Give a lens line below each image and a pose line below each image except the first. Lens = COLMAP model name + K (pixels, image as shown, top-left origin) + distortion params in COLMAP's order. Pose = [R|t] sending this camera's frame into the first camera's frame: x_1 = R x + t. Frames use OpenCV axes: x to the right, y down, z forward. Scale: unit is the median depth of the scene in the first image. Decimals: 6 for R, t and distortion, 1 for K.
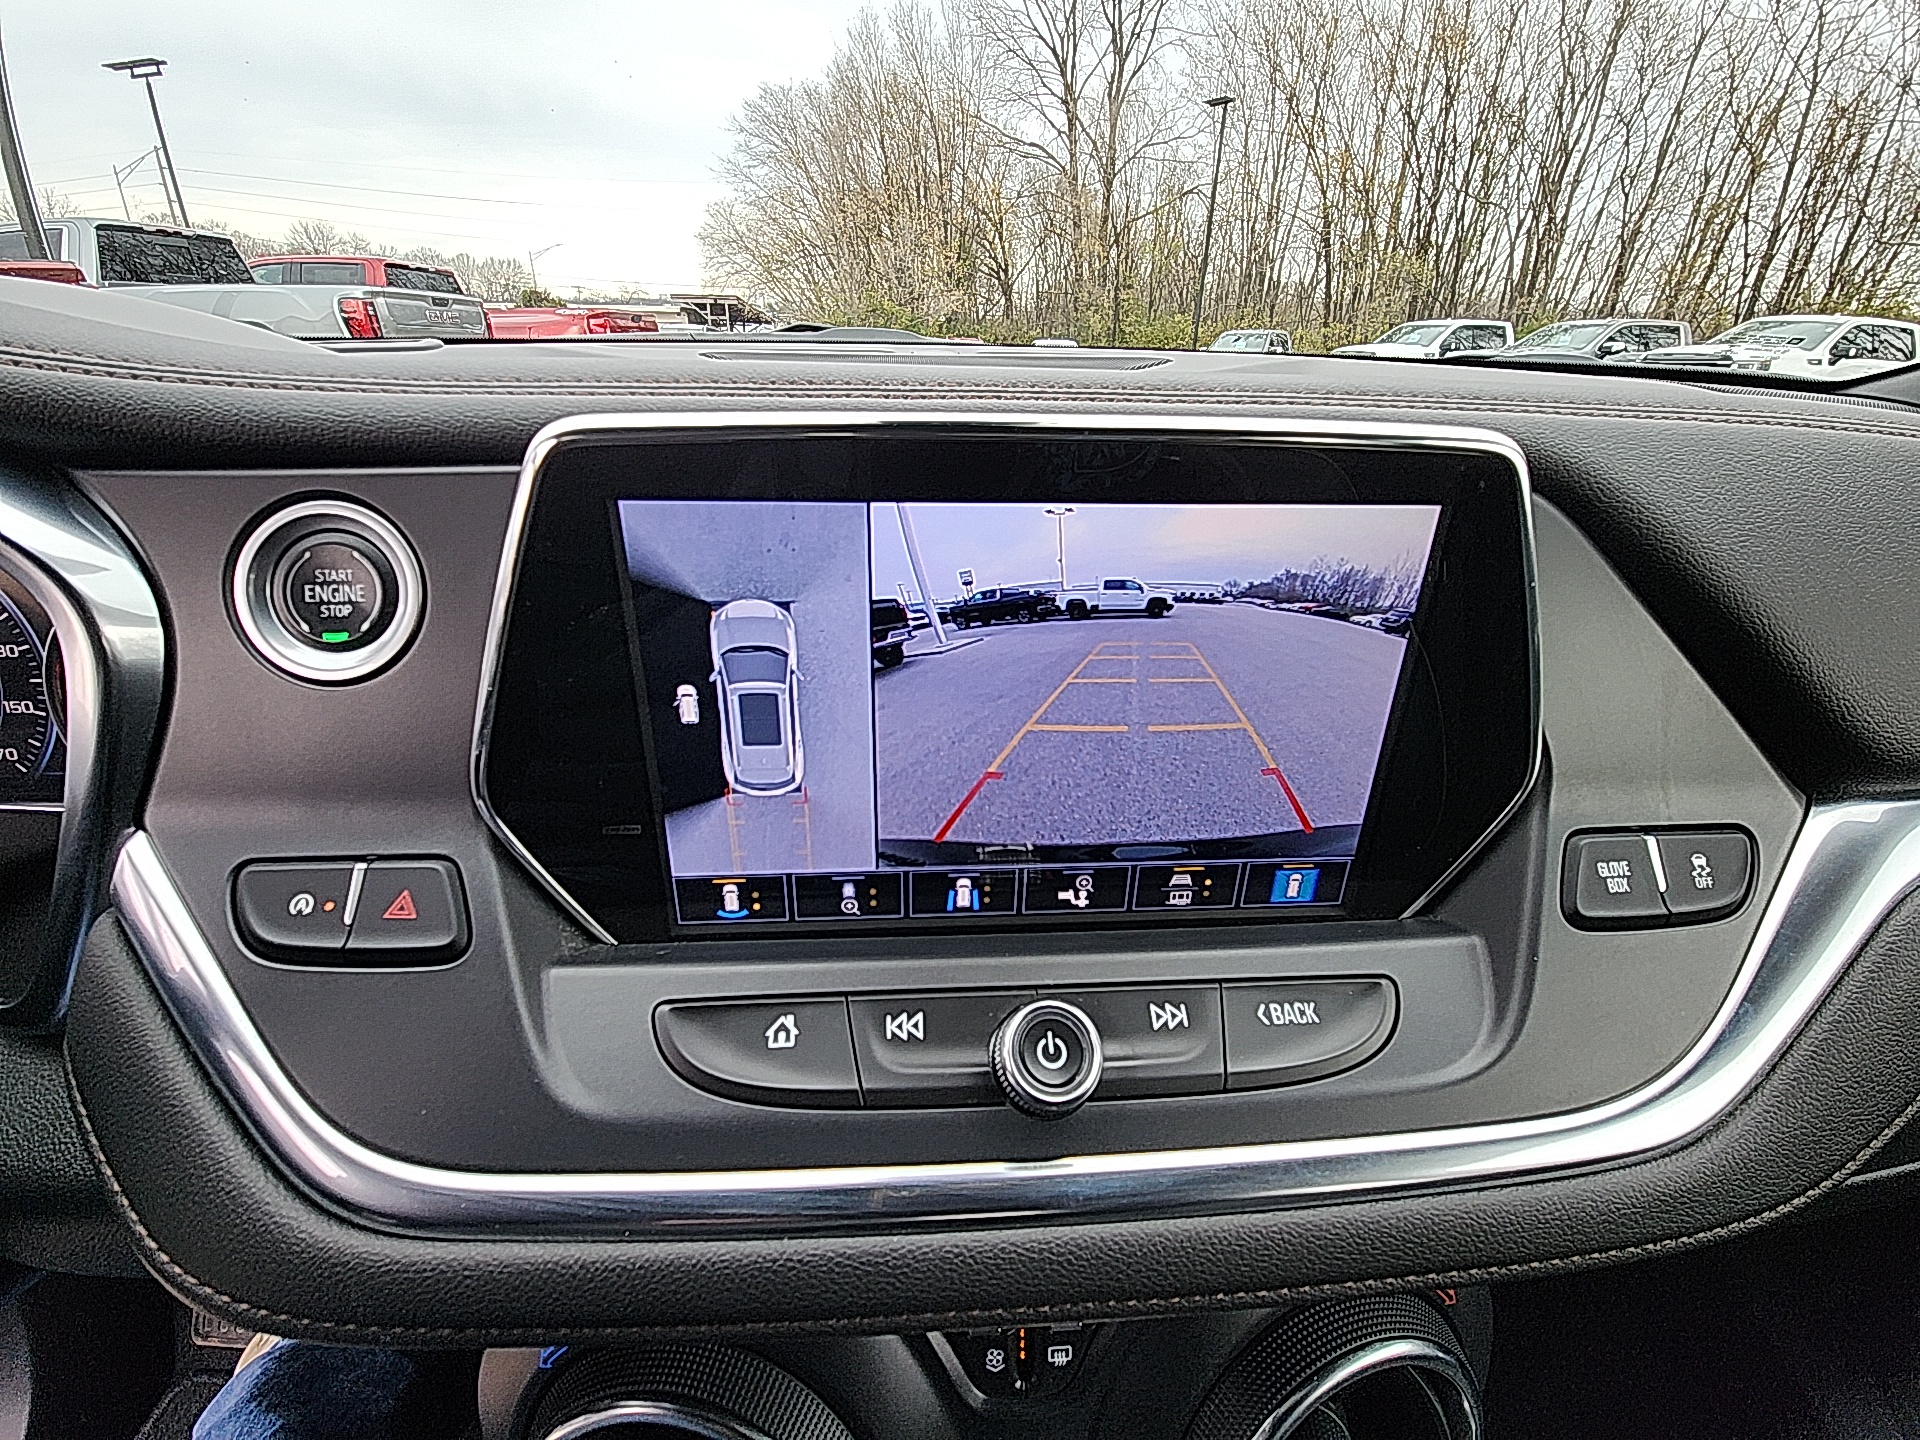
lens RADIAL K [[757.1, 0, 960.0], [0, 757.1, 720.0], [0, 0, 1]] dist [-0.000596, -0.005886]
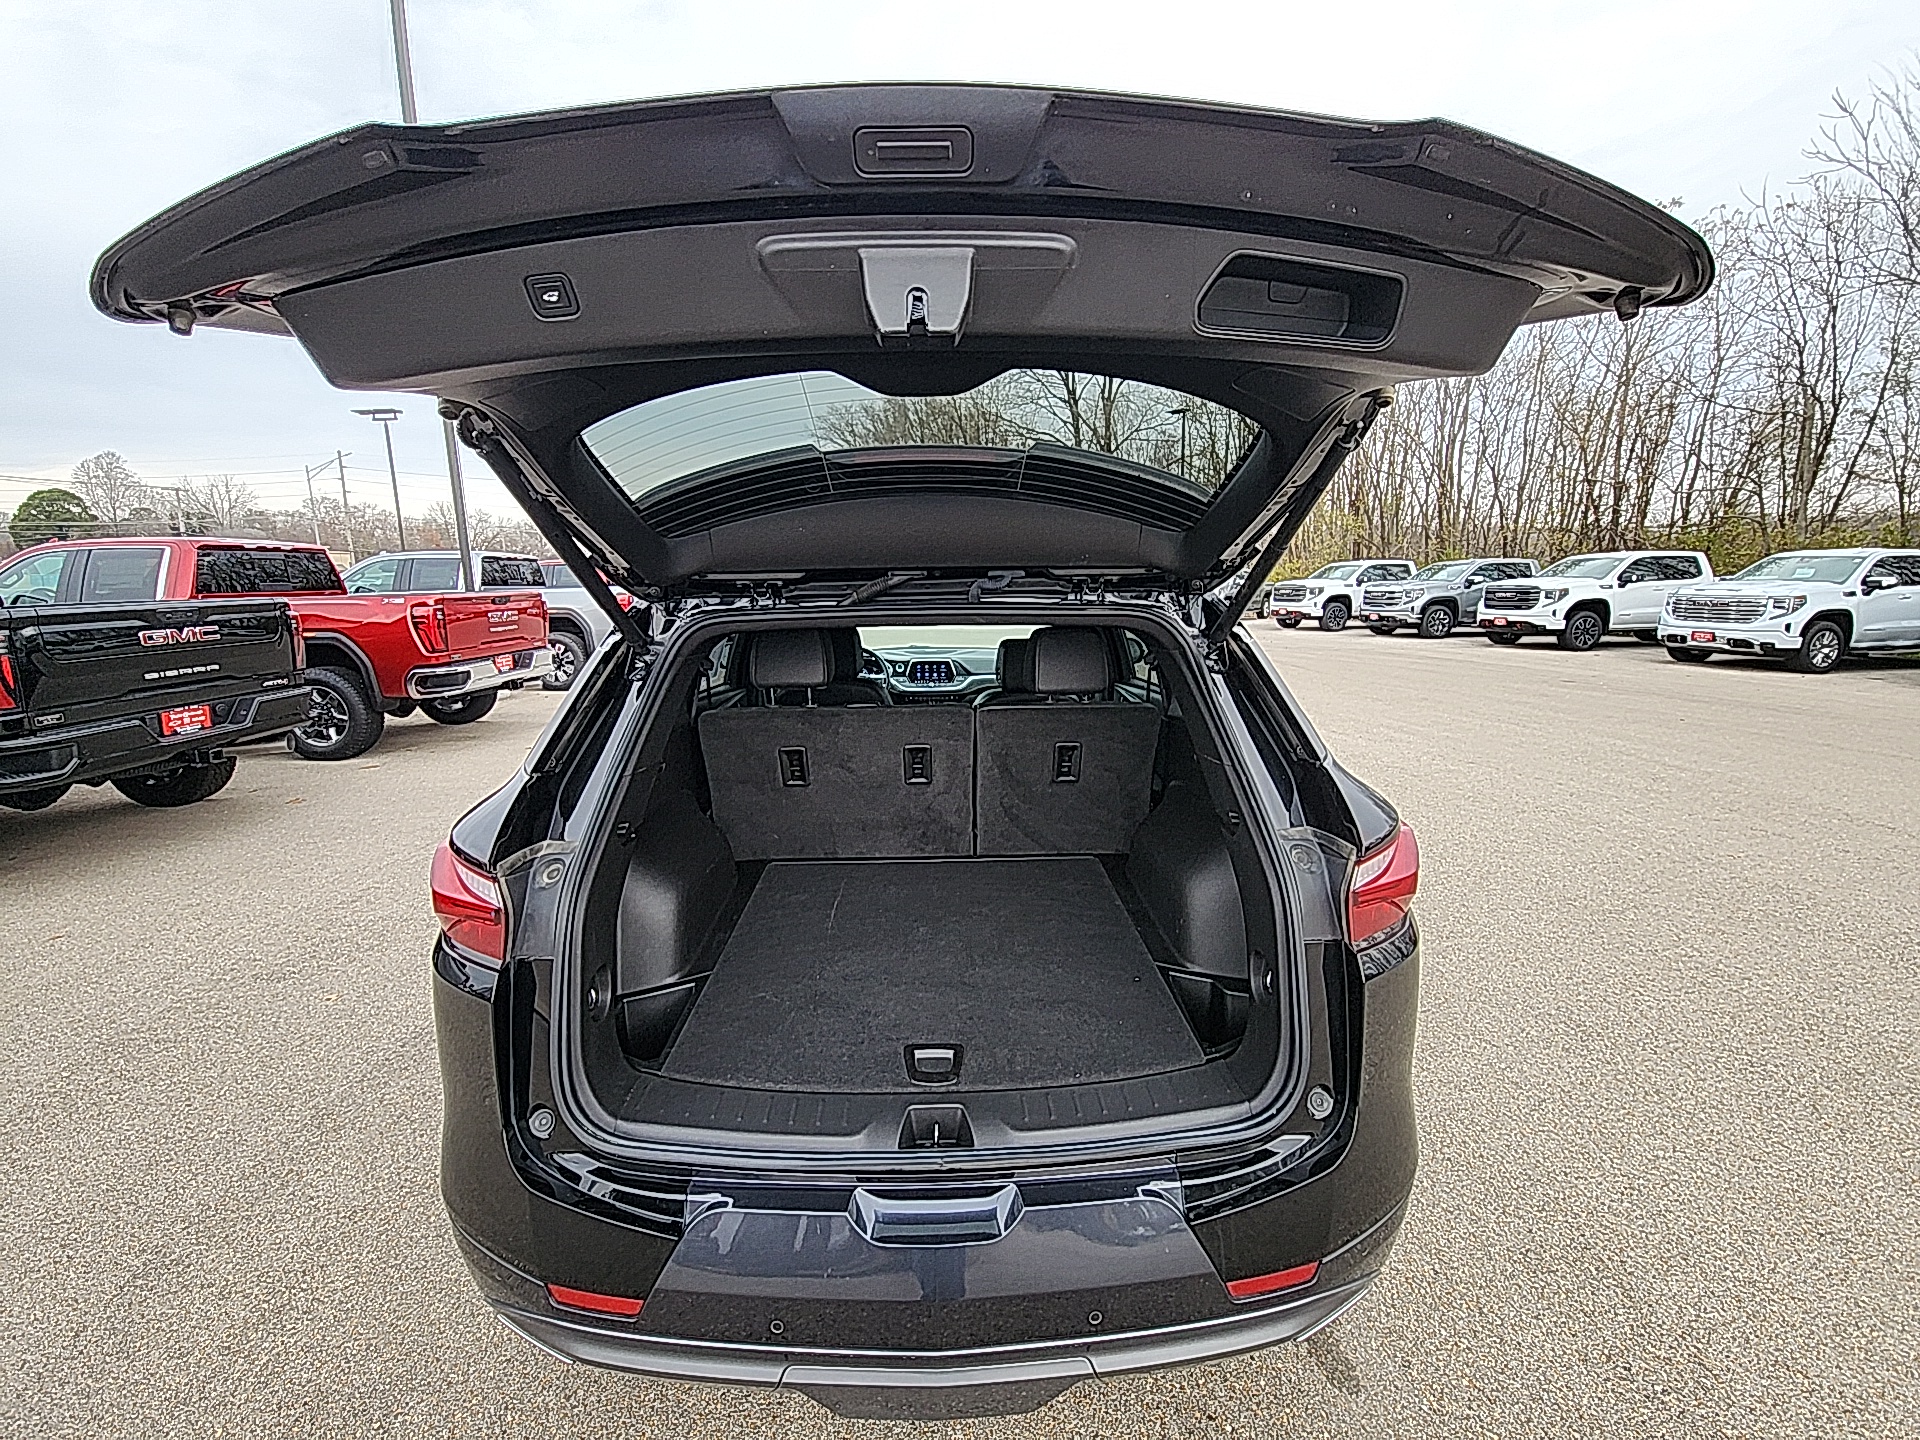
lens RADIAL K [[768.5, 0, 953.2], [0, 768.5, 726.7], [0, 0, 1]] dist [0.003173, 0.000125]
pose [[0.998108, -0.023336, -0.056889, 0.032657], [0.007298, 0.963606, -0.267227, 0.130147], [0.061055, 0.266306, 0.961953, -0.345928]]
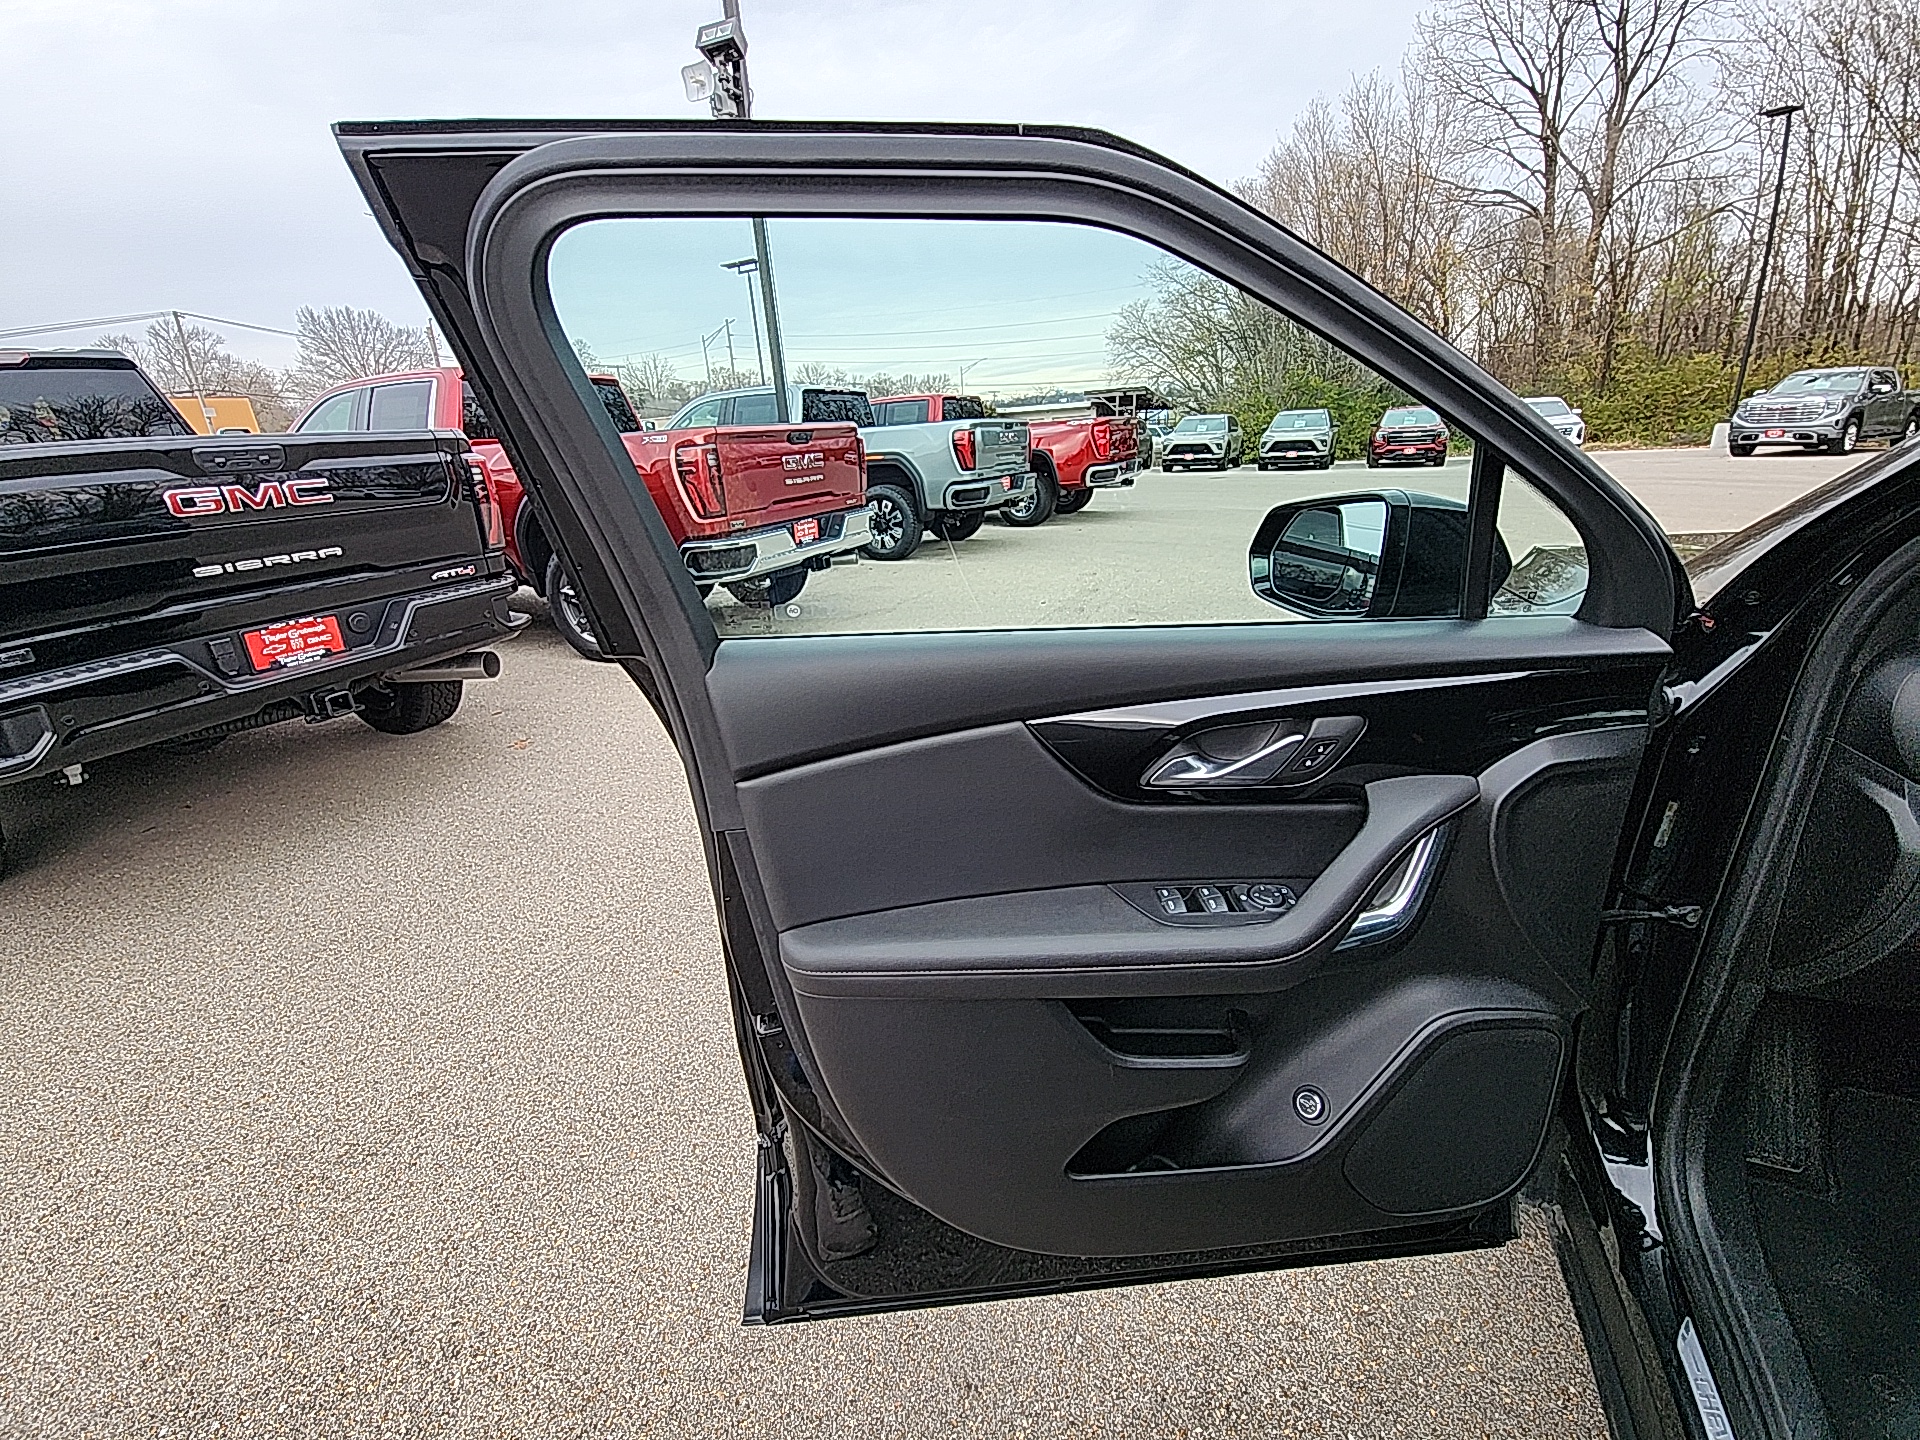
lens RADIAL K [[781.5, 0, 967.1], [0, 781.5, 714.0], [0, 0, 1]] dist [0.031583, -0.022039]
pose [[0.902374, 0.077096, -0.424002, -0.103692], [-0.123382, 0.988901, -0.082773, 0.025657], [0.412915, 0.127006, 0.901871, -0.100117]]
